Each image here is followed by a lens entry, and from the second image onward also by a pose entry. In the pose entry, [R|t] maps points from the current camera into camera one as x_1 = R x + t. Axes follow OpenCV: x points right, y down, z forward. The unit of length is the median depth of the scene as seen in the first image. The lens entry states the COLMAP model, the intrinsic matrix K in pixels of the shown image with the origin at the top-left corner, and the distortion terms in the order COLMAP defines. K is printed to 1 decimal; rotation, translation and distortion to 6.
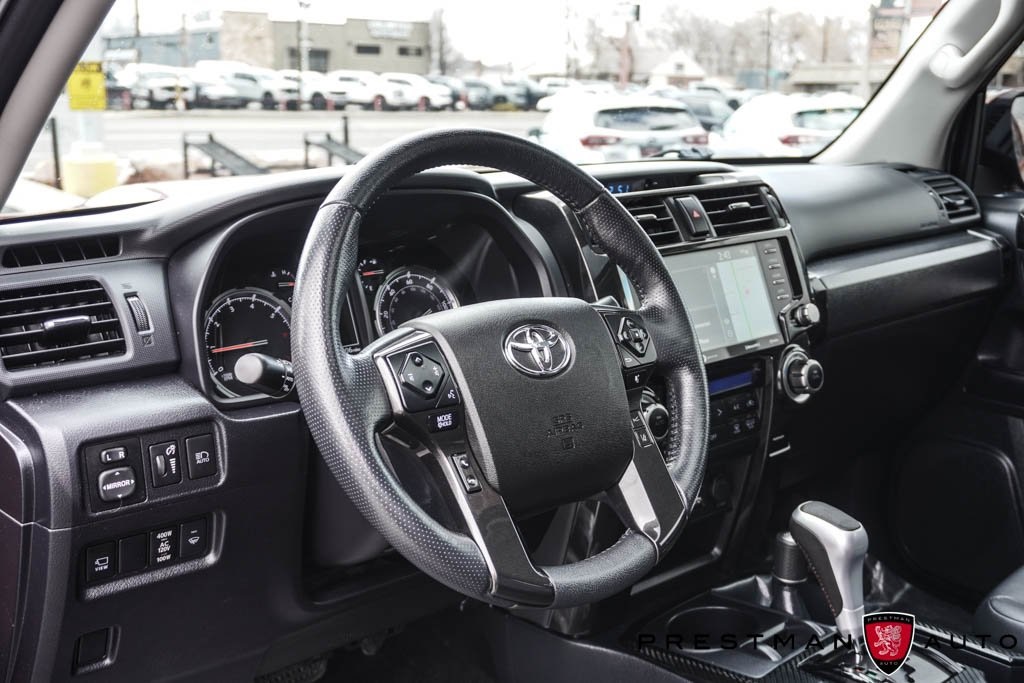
lens RADIAL K [[1147.3, 0, 512.6], [0, 1147.3, 327.2], [0, 0, 1]] dist [0.005284, -0.007346]
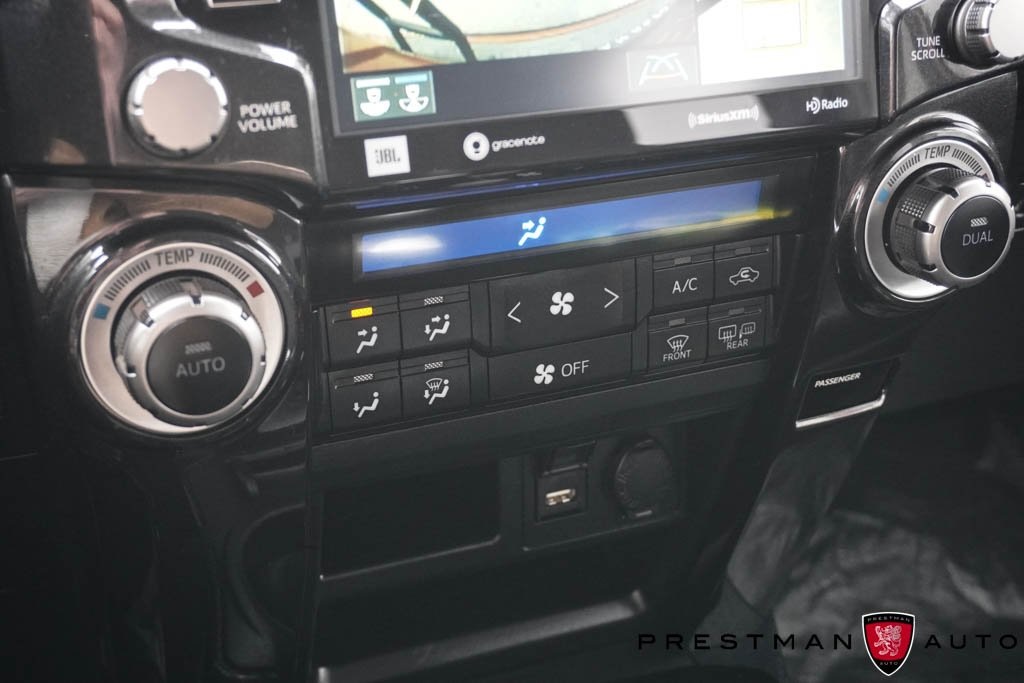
lens RADIAL K [[1355.3, 0, 512.0], [0, 1355.3, 341.5], [0, 0, 1]] dist [0.004019, 0.019728]
pose [[0.948975, 0.219920, -0.226012, 0.263771], [-0.131462, 0.927341, 0.350366, -0.045149], [0.286642, -0.302777, 0.908935, 0.712483]]
